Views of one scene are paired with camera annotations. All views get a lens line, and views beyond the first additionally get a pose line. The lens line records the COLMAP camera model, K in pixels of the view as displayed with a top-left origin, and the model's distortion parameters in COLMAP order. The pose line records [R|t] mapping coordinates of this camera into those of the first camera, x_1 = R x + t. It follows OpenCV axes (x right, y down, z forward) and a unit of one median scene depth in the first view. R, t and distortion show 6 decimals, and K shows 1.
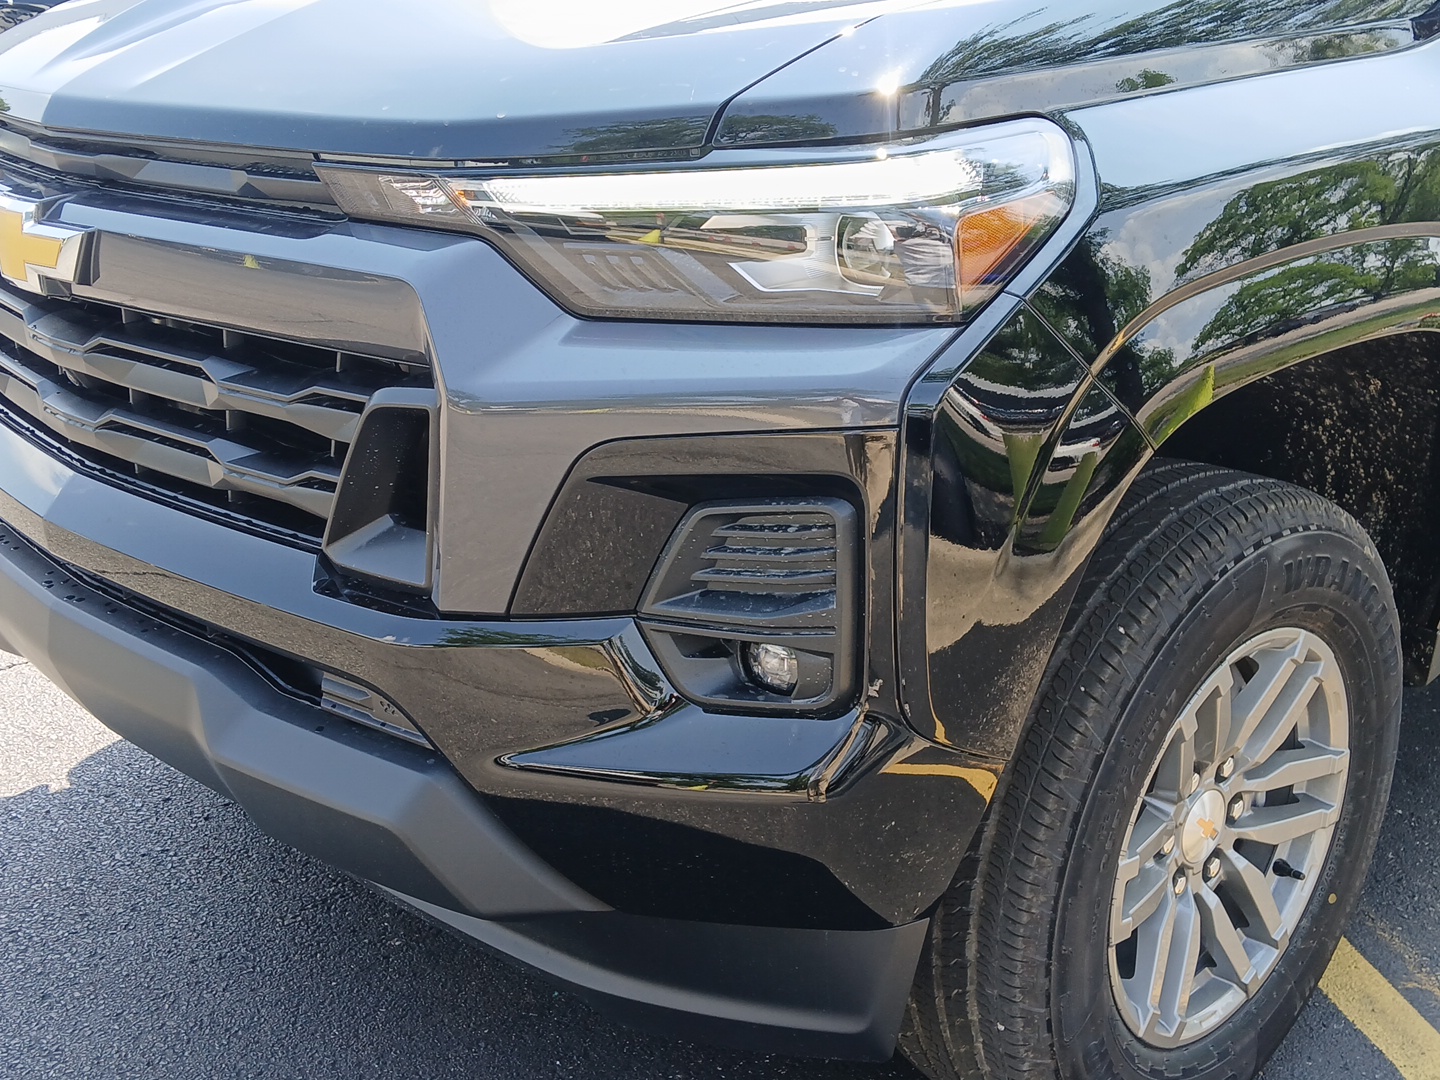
lens RADIAL K [[1737.5, 0, 685.3], [0, 1737.5, 601.4], [0, 0, 1]] dist [0.123332, -0.038402]
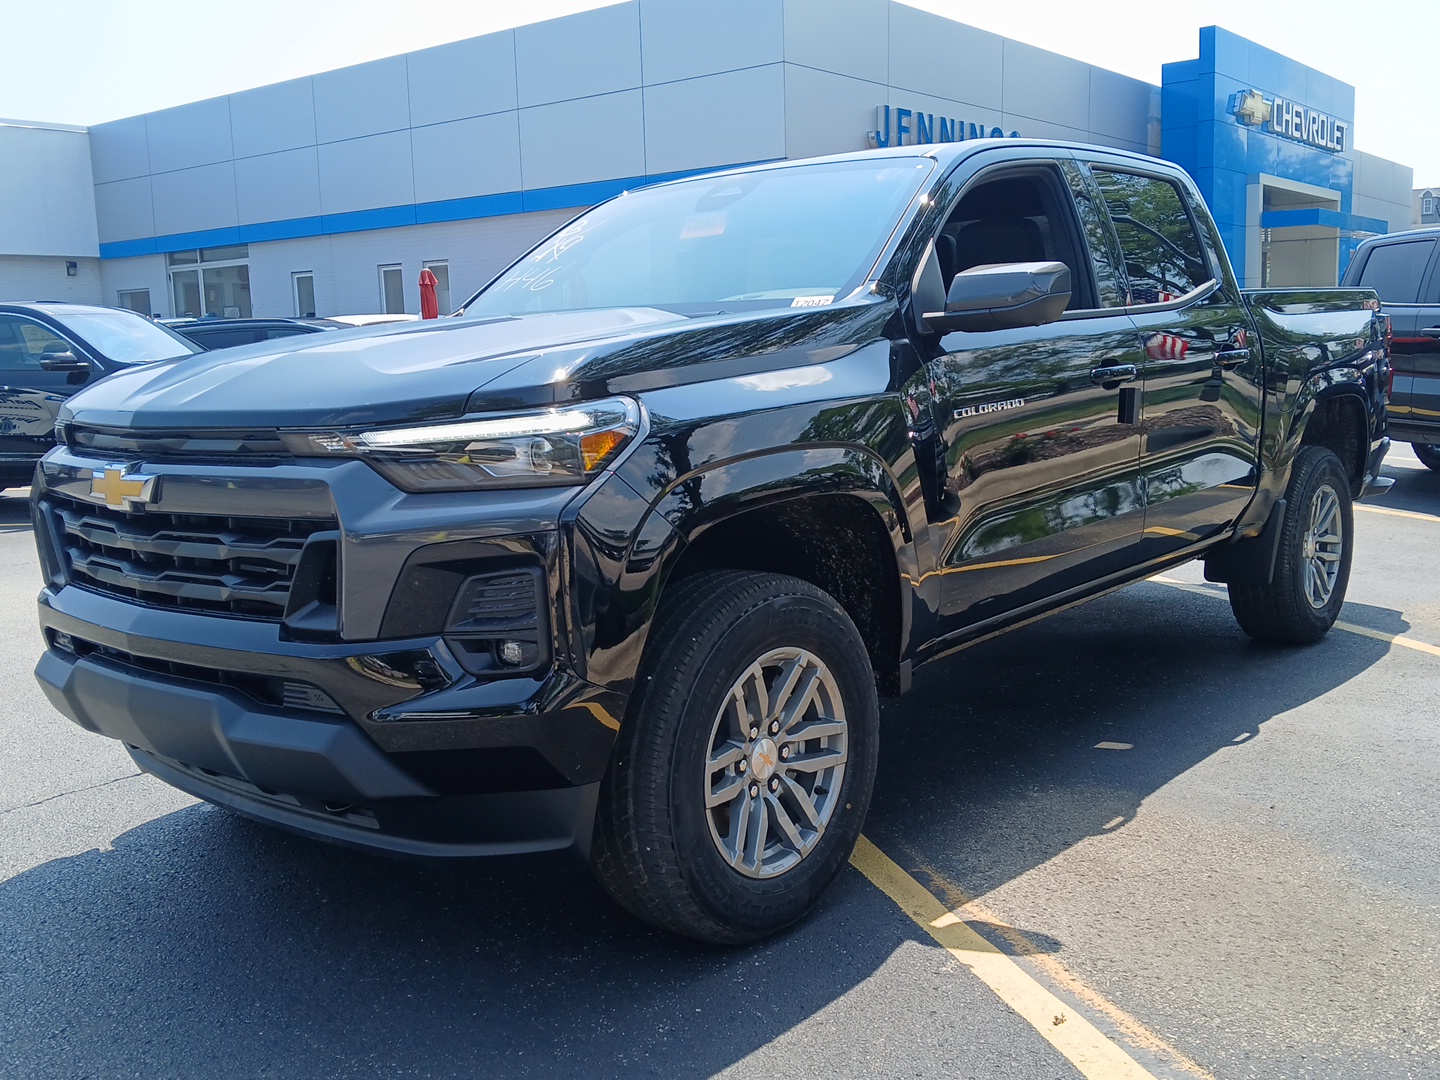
lens RADIAL K [[1517.5, 0, 717.4], [0, 1517.5, 577.9], [0, 0, 1]] dist [0.004745, -0.006641]
pose [[0.992542, -0.056261, 0.108145, 0.091723], [0.075117, 0.980962, -0.179082, 0.255726], [-0.096011, 0.185869, 0.977872, -0.698438]]
